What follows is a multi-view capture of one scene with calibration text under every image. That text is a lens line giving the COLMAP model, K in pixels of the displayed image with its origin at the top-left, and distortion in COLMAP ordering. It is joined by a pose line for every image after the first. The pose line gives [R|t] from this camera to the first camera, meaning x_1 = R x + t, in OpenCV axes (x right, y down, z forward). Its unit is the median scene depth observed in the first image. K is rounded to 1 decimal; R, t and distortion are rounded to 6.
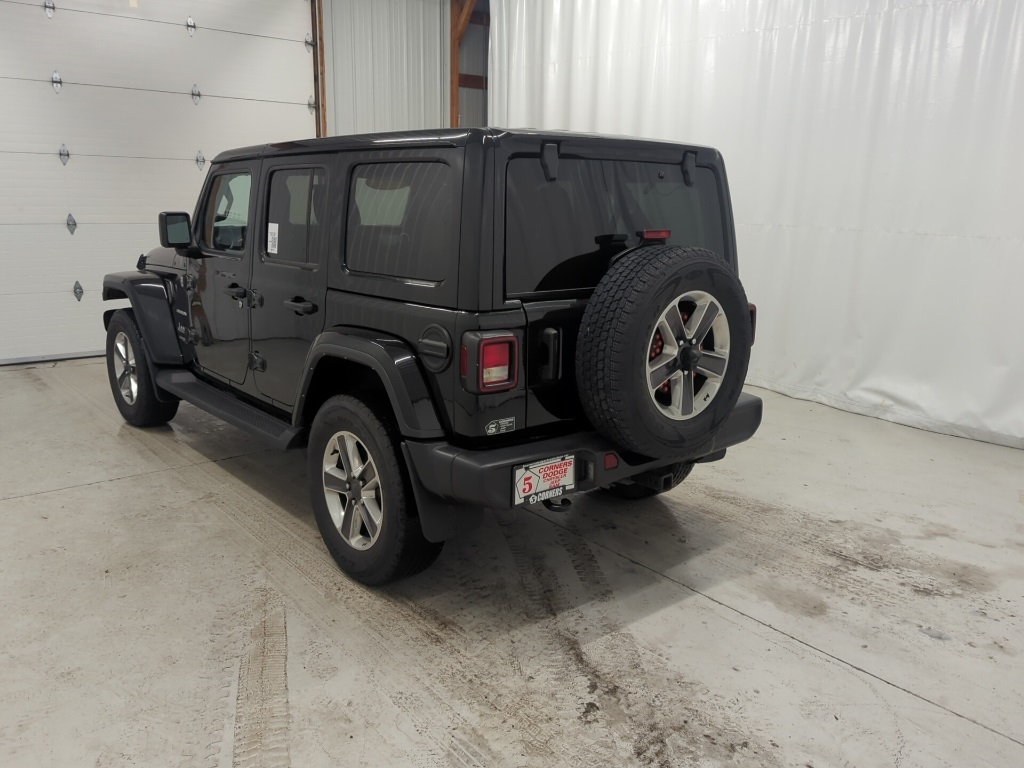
lens RADIAL K [[906.5, 0, 512.0], [0, 906.5, 384.0], [0, 0, 1]] dist [0.060152, -0.104610]
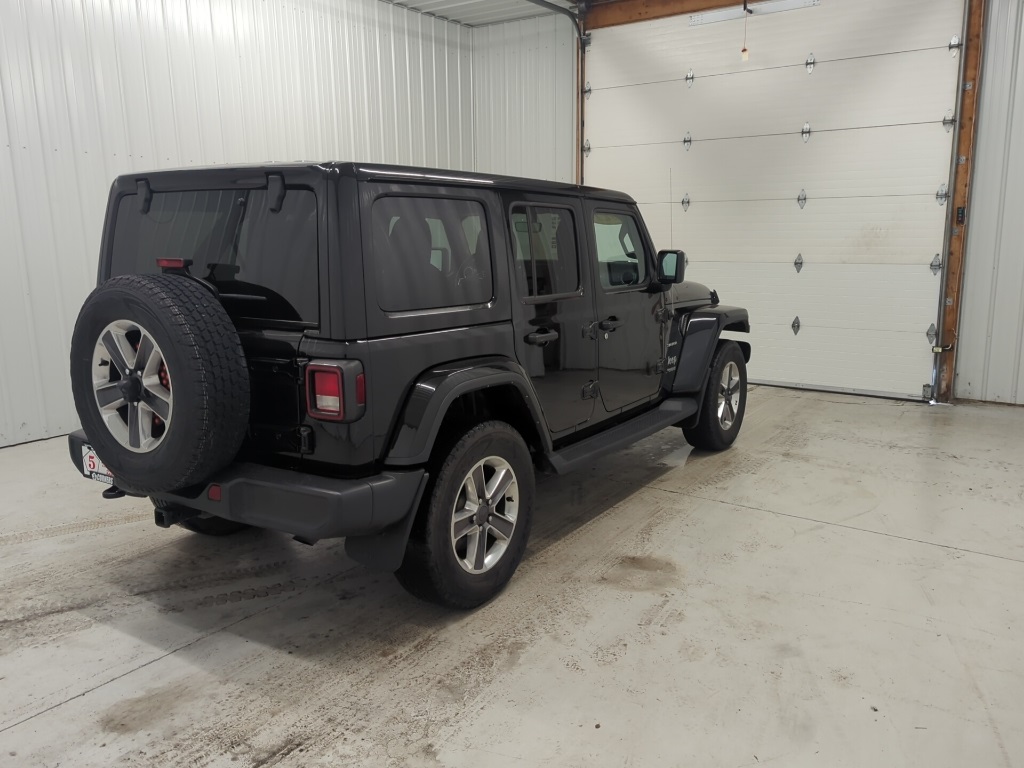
lens RADIAL K [[868.2, 0, 512.0], [0, 868.2, 384.0], [0, 0, 1]] dist [0.061886, -0.070324]
pose [[0.237266, 0.157039, -0.958668, 1.071789], [-0.198524, 0.973859, 0.110394, -0.197405], [0.950943, 0.164126, 0.262240, 1.030686]]
